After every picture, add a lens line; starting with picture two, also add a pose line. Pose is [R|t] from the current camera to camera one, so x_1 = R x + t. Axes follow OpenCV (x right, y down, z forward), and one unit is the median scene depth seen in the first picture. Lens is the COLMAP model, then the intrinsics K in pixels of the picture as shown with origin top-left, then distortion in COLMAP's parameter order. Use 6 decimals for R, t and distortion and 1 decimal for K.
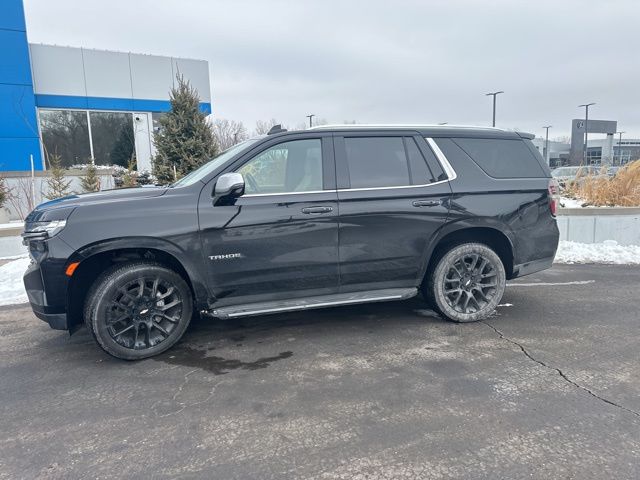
lens RADIAL K [[447.5, 0, 315.1], [0, 447.5, 237.3], [0, 0, 1]] dist [0.070787, -0.086893]
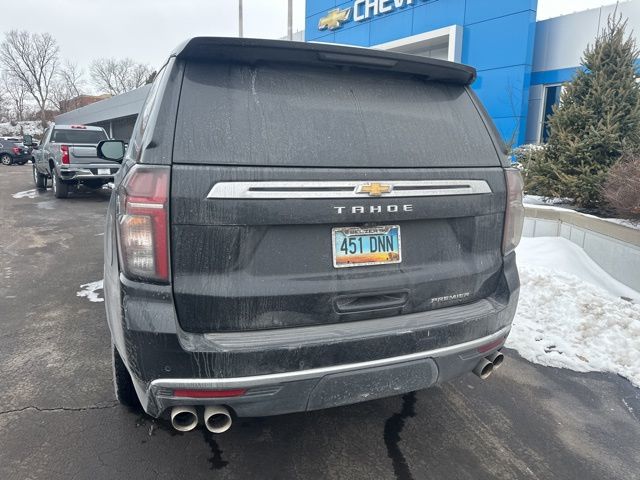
lens RADIAL K [[448.7, 0, 322.7], [0, 448.7, 235.2], [0, 0, 1]] dist [0.070720, -0.085205]
pose [[0.121417, 0.199193, -0.972409, 0.989673], [-0.170934, 0.969218, 0.177196, -0.182524], [0.977773, 0.144703, 0.151729, 1.221464]]
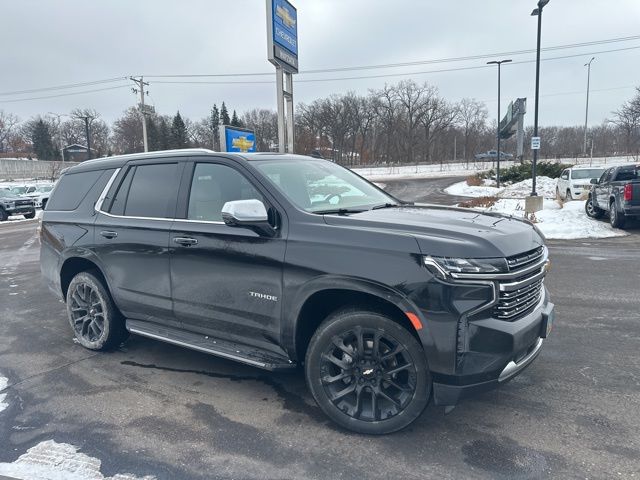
lens RADIAL K [[453.4, 0, 318.1], [0, 453.4, 232.5], [0, 0, 1]] dist [0.052675, -0.064292]
pose [[-0.658982, -0.043906, 0.750876, -0.947553], [0.157012, 0.968272, 0.194414, -0.269782], [-0.735588, 0.246012, -0.631180, 1.755559]]
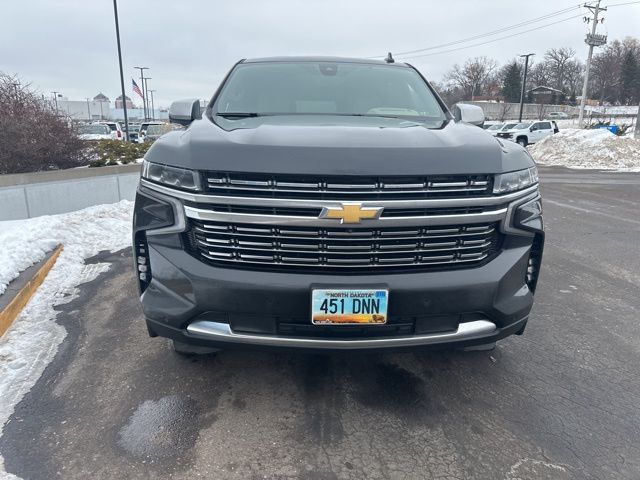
lens RADIAL K [[450.8, 0, 320.6], [0, 450.8, 227.2], [0, 0, 1]] dist [0.072375, -0.086677]
pose [[0.214111, -0.183602, 0.959399, -1.056154], [0.125570, 0.979201, 0.159368, -0.073854], [-0.968705, 0.086349, 0.232713, 0.952691]]
